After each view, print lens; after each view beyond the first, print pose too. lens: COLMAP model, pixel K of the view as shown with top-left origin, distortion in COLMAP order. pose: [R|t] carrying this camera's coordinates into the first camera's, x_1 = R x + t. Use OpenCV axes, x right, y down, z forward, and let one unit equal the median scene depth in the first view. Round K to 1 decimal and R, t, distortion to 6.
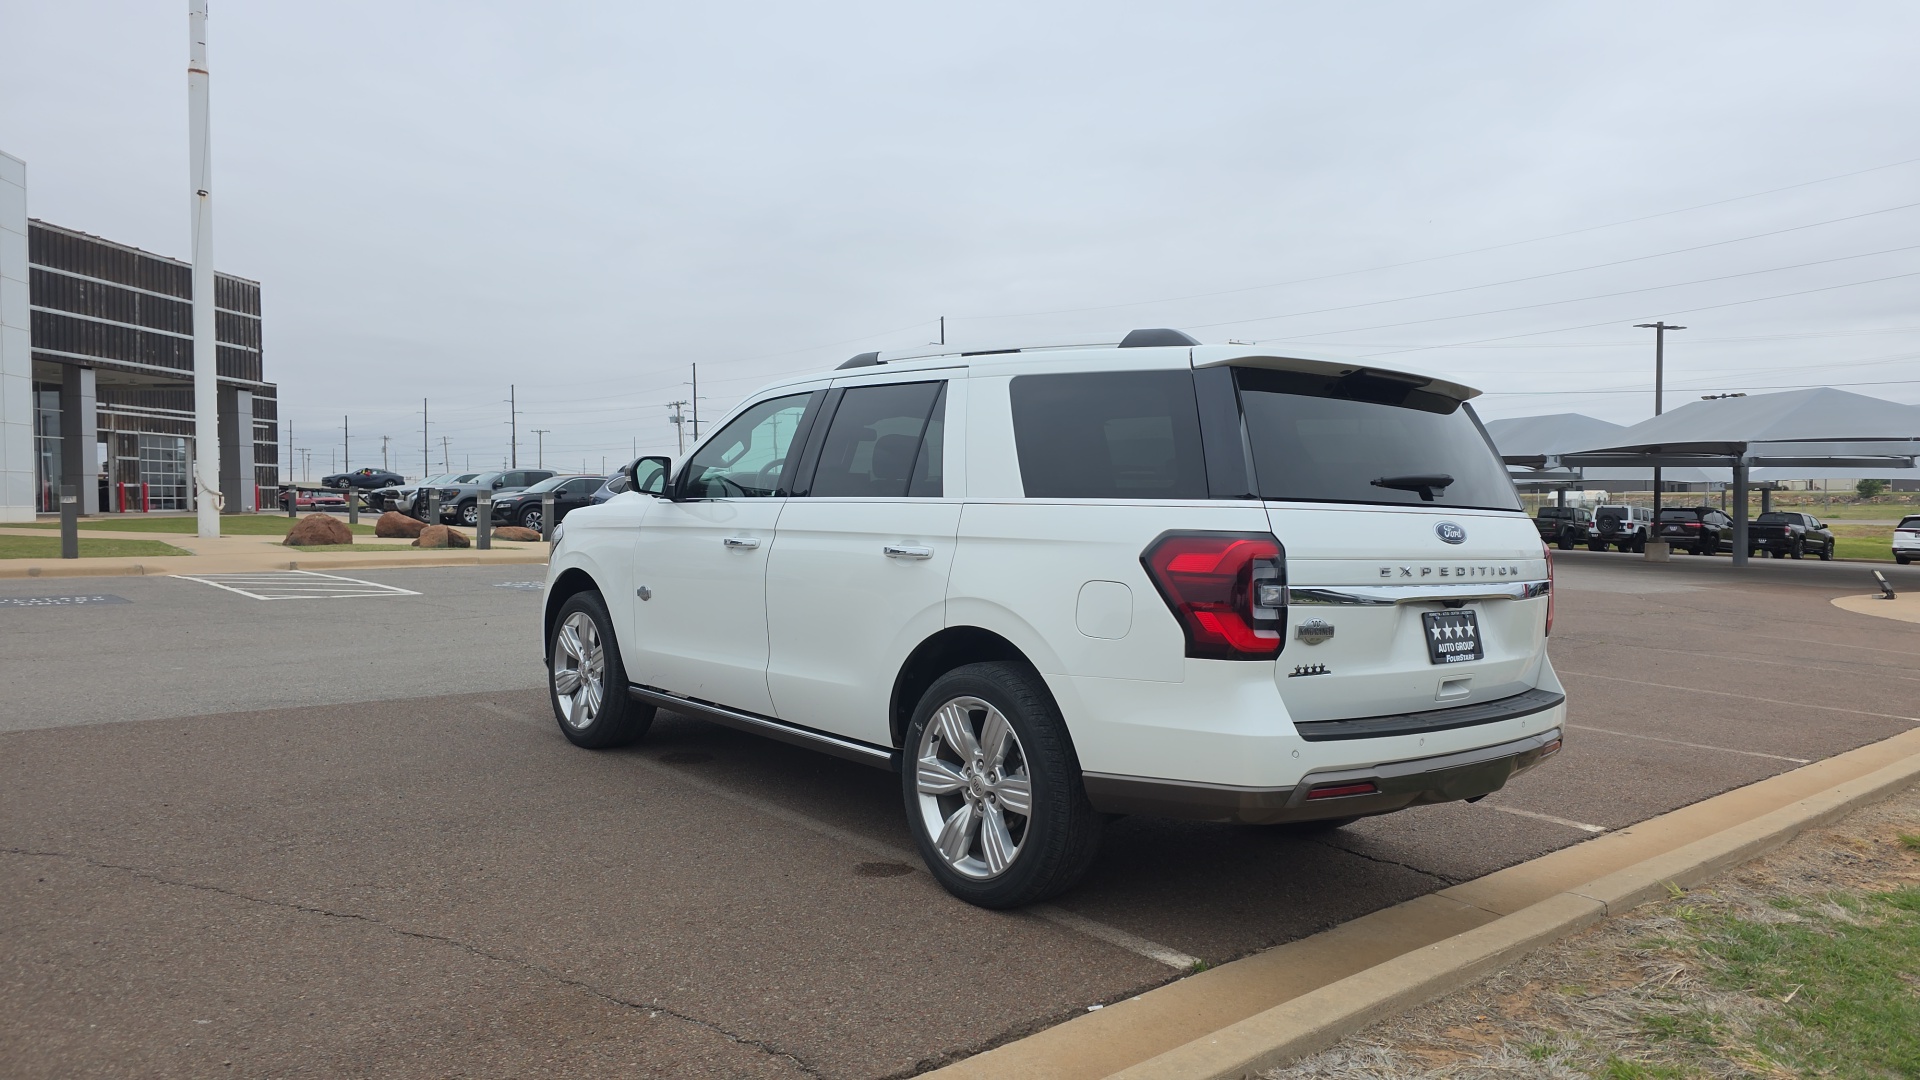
lens RADIAL K [[1292.8, 0, 981.4], [0, 1292.8, 539.0], [0, 0, 1]] dist [0.056791, -0.060988]
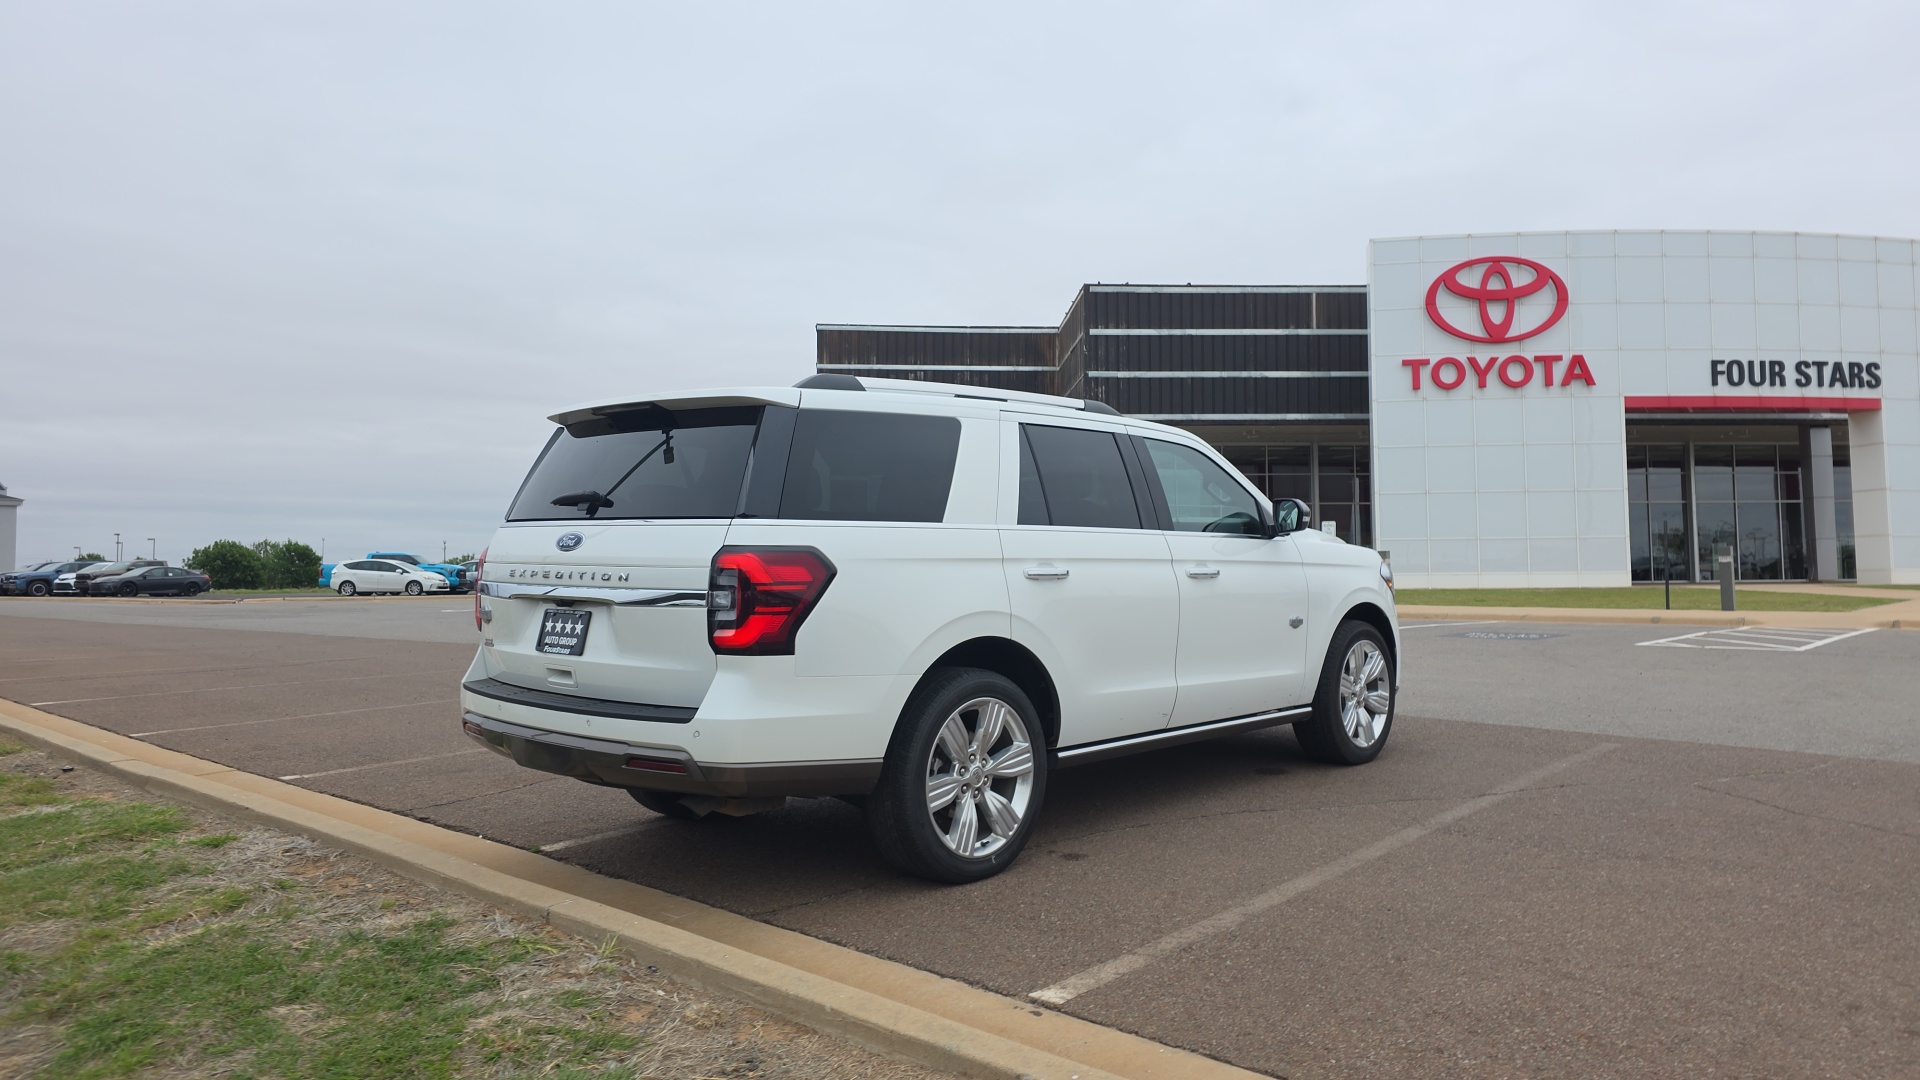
lens RADIAL K [[1269.5, 0, 1023.4], [0, 1269.5, 510.1], [0, 0, 1]] dist [0.036212, -0.003397]
pose [[0.135429, -0.058577, -0.989054, 1.553625], [-0.017183, 0.997962, -0.061457, 0.030008], [0.990638, 0.025318, 0.134146, 1.258924]]
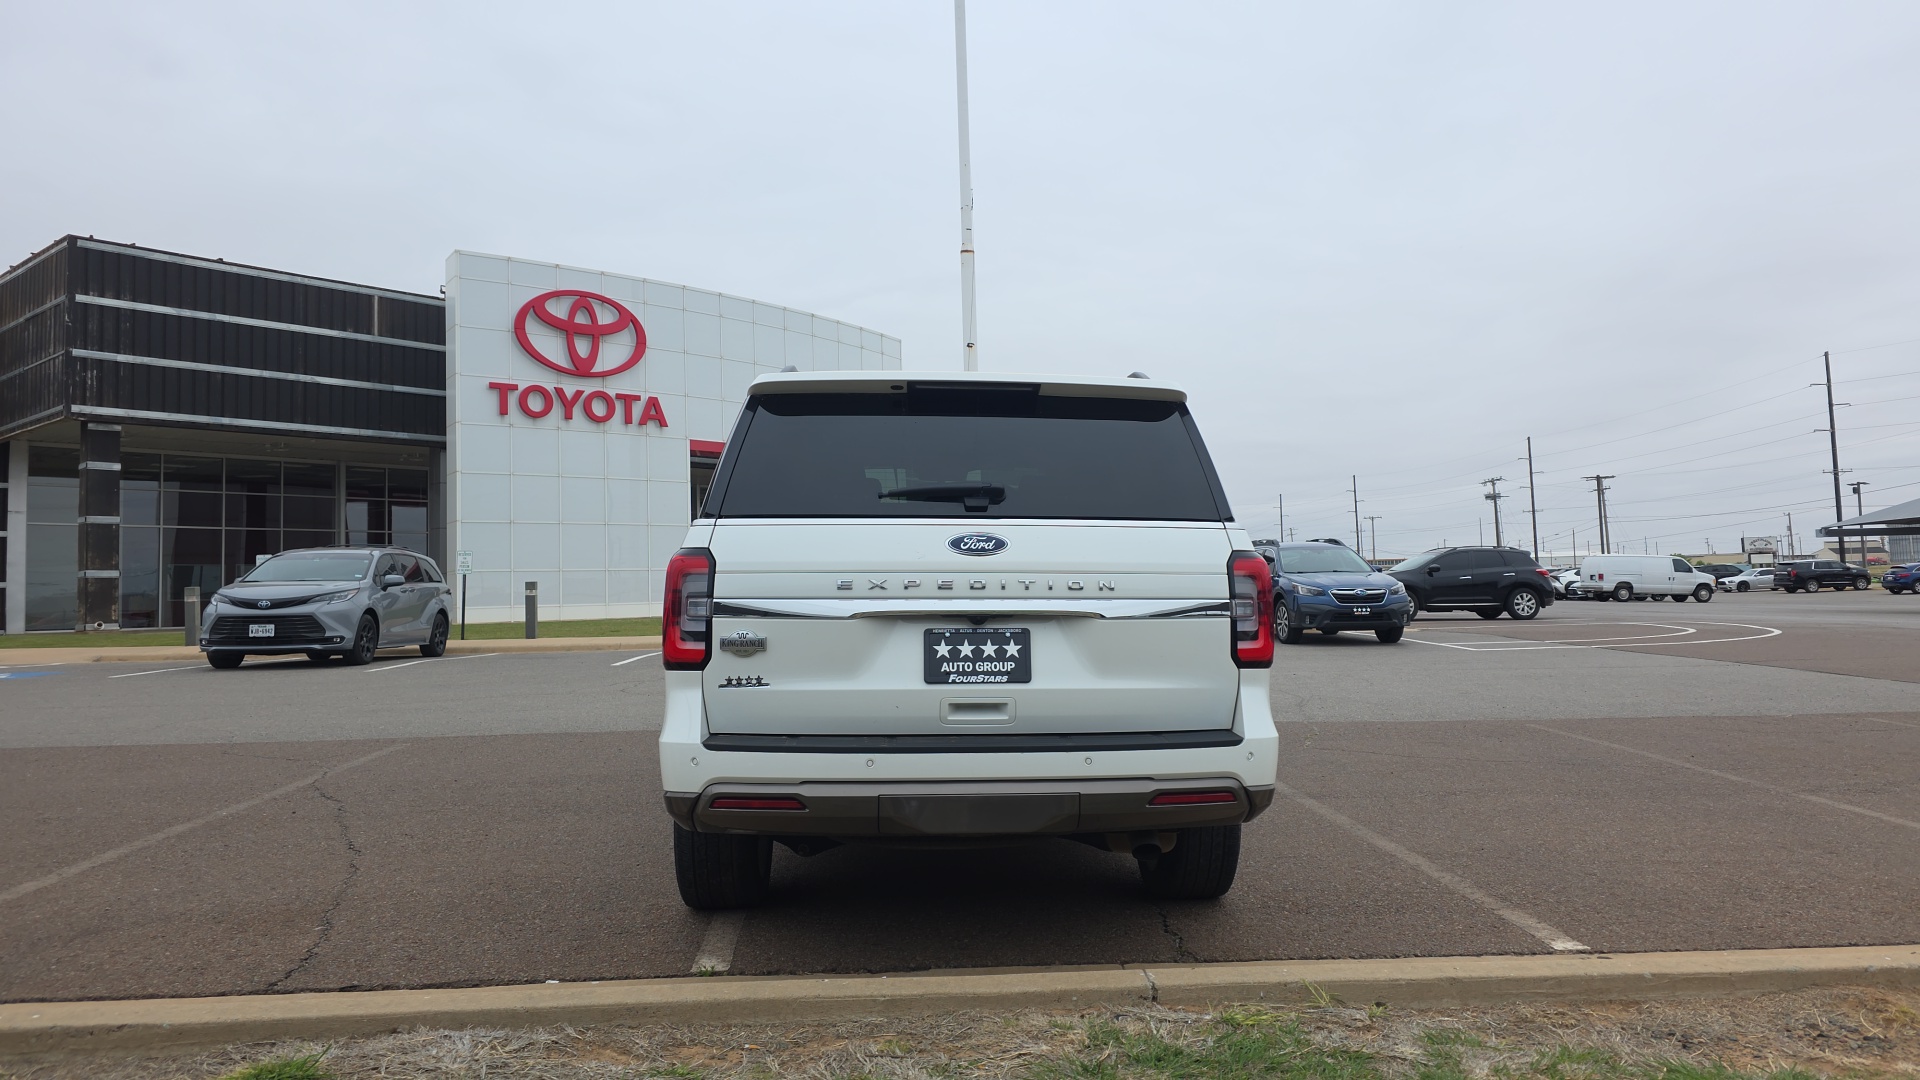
lens RADIAL K [[1269.5, 0, 1023.4], [0, 1269.5, 510.1], [0, 0, 1]] dist [0.036212, -0.003397]
pose [[0.806117, -0.062448, -0.588451, 0.935610], [0.010429, 0.995761, -0.091386, 0.054933], [0.591664, 0.067530, 0.803352, 0.287021]]
